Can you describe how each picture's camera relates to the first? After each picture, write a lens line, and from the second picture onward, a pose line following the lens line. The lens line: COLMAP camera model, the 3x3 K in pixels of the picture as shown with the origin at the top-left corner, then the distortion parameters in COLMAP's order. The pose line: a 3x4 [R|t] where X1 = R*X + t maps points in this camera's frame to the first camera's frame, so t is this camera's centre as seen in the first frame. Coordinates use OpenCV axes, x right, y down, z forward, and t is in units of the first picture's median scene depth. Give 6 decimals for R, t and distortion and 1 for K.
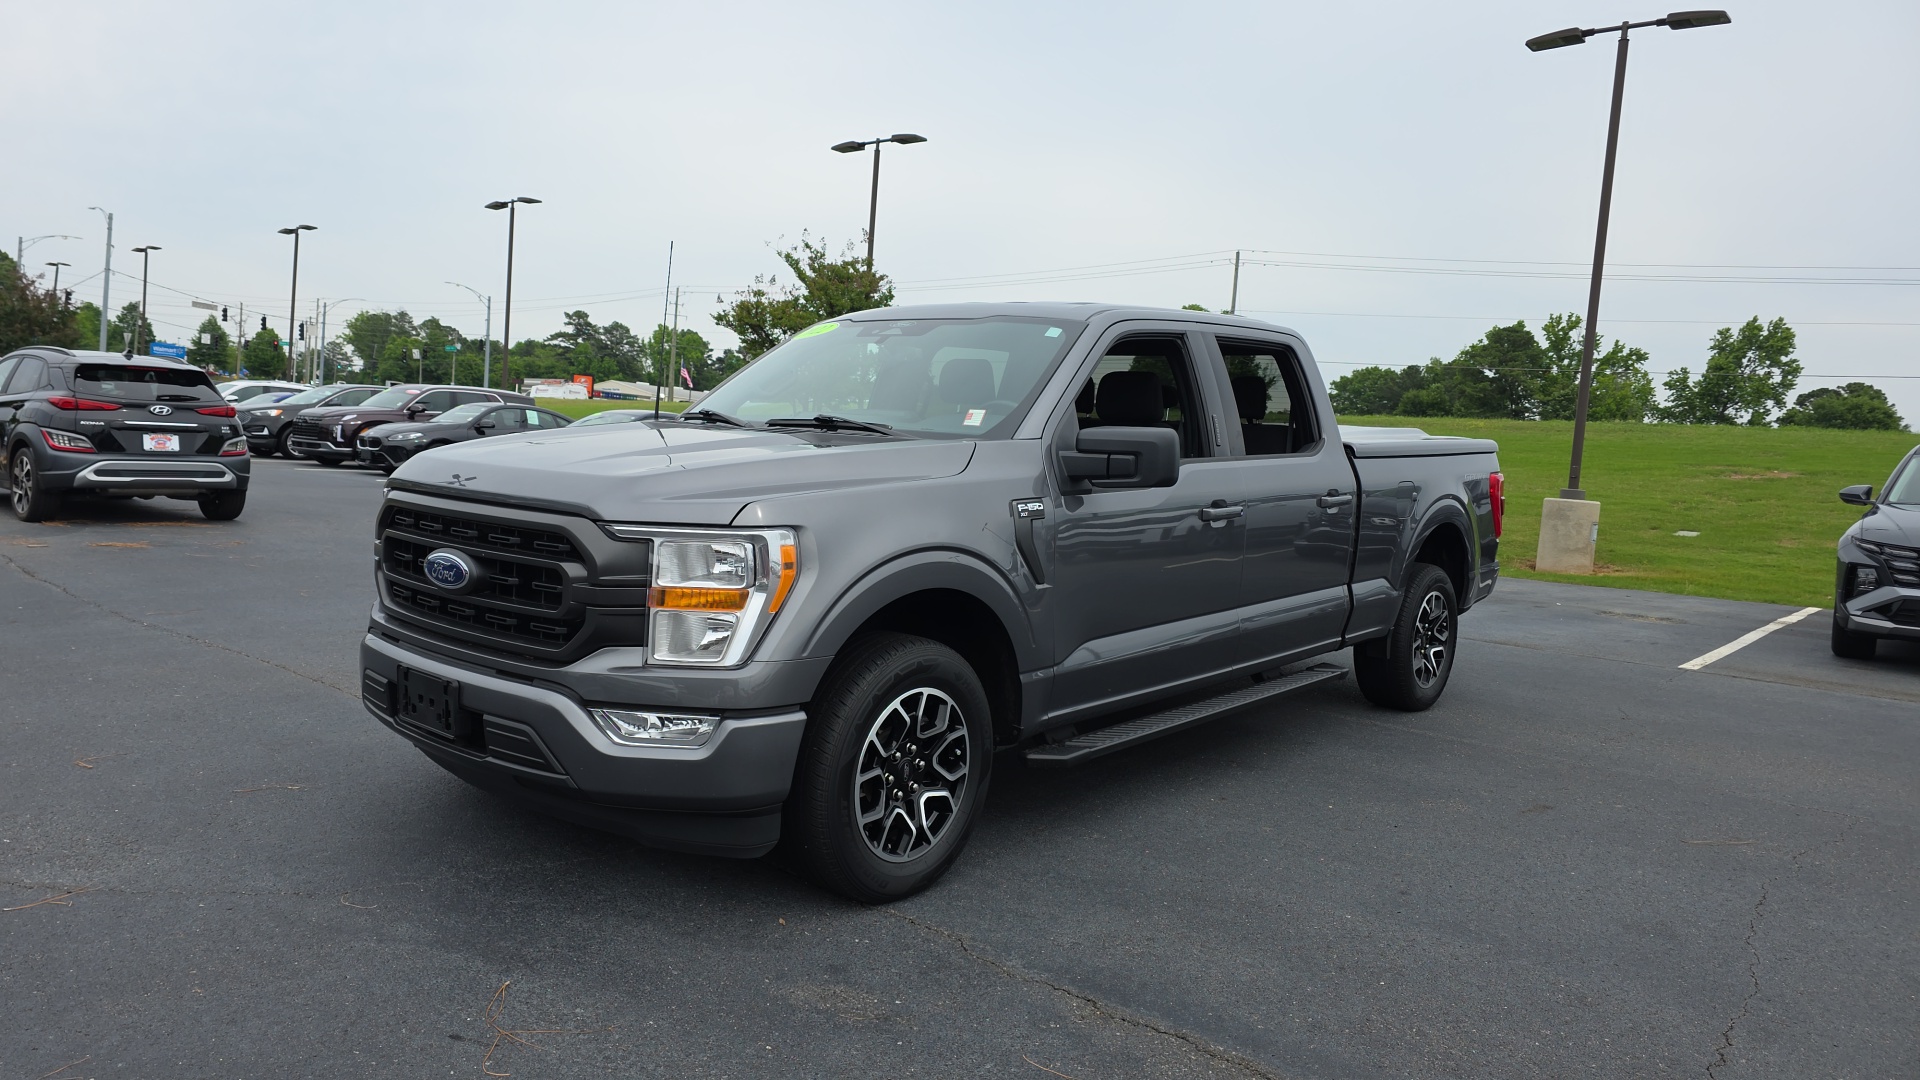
lens RADIAL K [[1302.7, 0, 869.3], [0, 1302.7, 538.3], [0, 0, 1]] dist [0.067855, -0.095777]
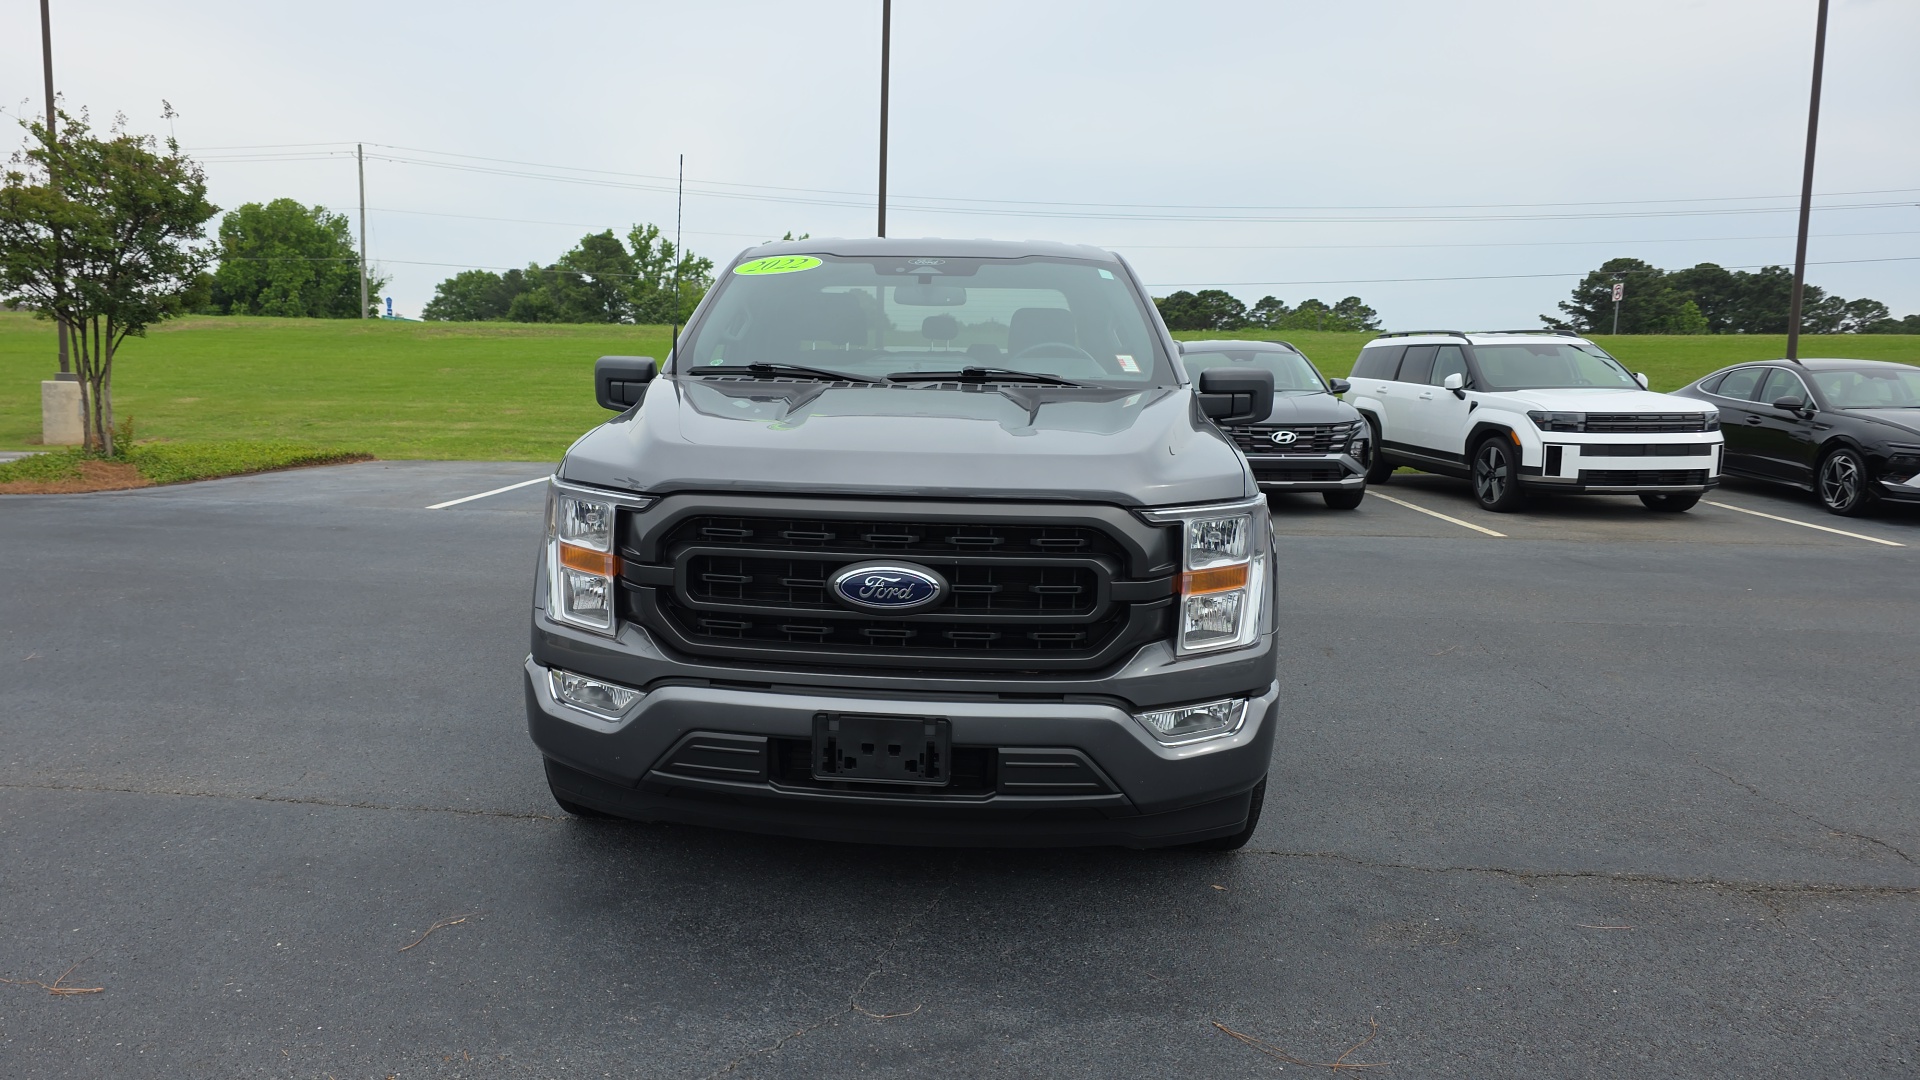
lens RADIAL K [[1297.6, 0, 927.0], [0, 1297.6, 533.8], [0, 0, 1]] dist [0.064431, -0.061130]
pose [[0.772908, -0.116016, 0.623821, -0.833837], [0.072553, 0.992853, 0.094755, -0.086275], [-0.630356, -0.027977, 0.775802, 0.376023]]
